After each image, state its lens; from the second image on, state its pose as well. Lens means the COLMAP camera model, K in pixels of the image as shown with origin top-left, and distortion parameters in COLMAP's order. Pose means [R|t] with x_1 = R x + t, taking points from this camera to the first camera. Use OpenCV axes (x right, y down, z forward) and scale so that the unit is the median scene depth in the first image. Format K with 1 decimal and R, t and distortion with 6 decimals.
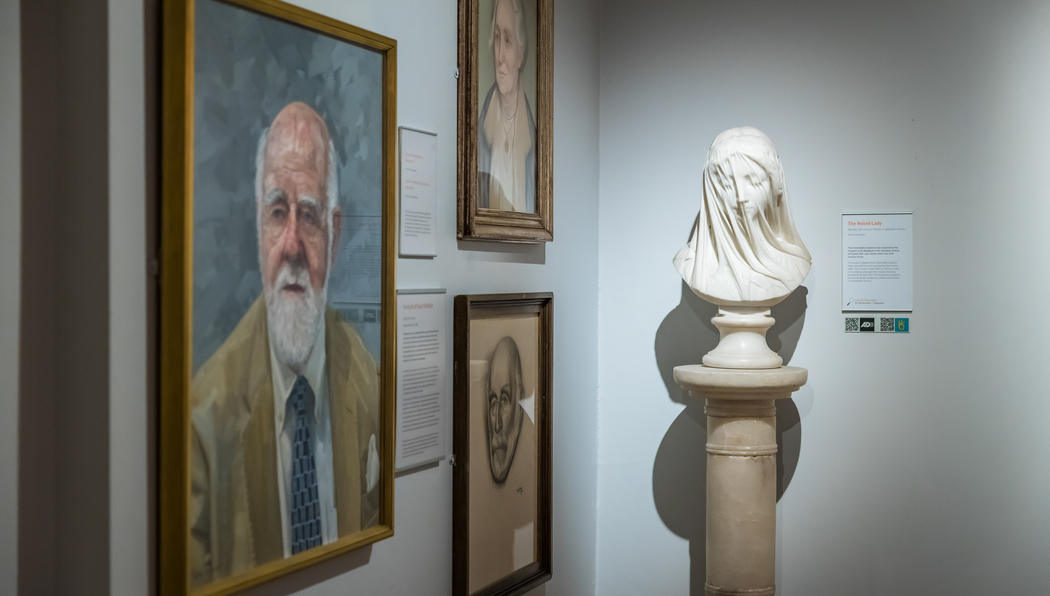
lens RADIAL K [[1675.3, 0, 524.3], [0, 1675.3, 294.4], [0, 0, 1]] dist [0.031407, 0.000000]
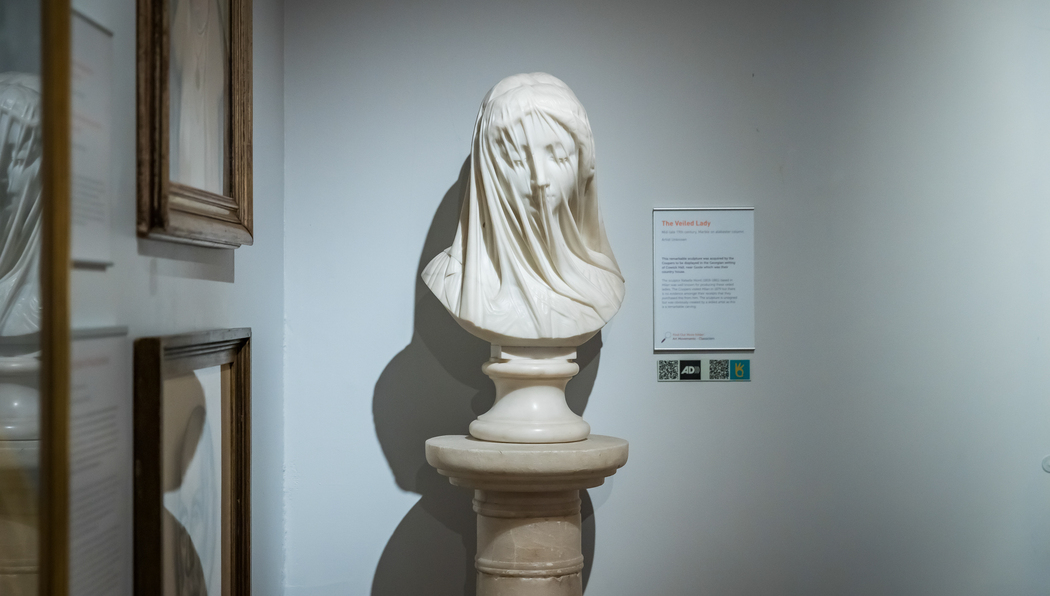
lens RADIAL K [[1675.3, 0, 526.2], [0, 1675.3, 301.7], [0, 0, 1]] dist [0.031407, 0.000000]
pose [[0.949349, -0.004361, 0.314193, -0.079266], [0.007596, 0.999930, -0.009072, -0.004568], [-0.314132, 0.010999, 0.949316, 0.382941]]
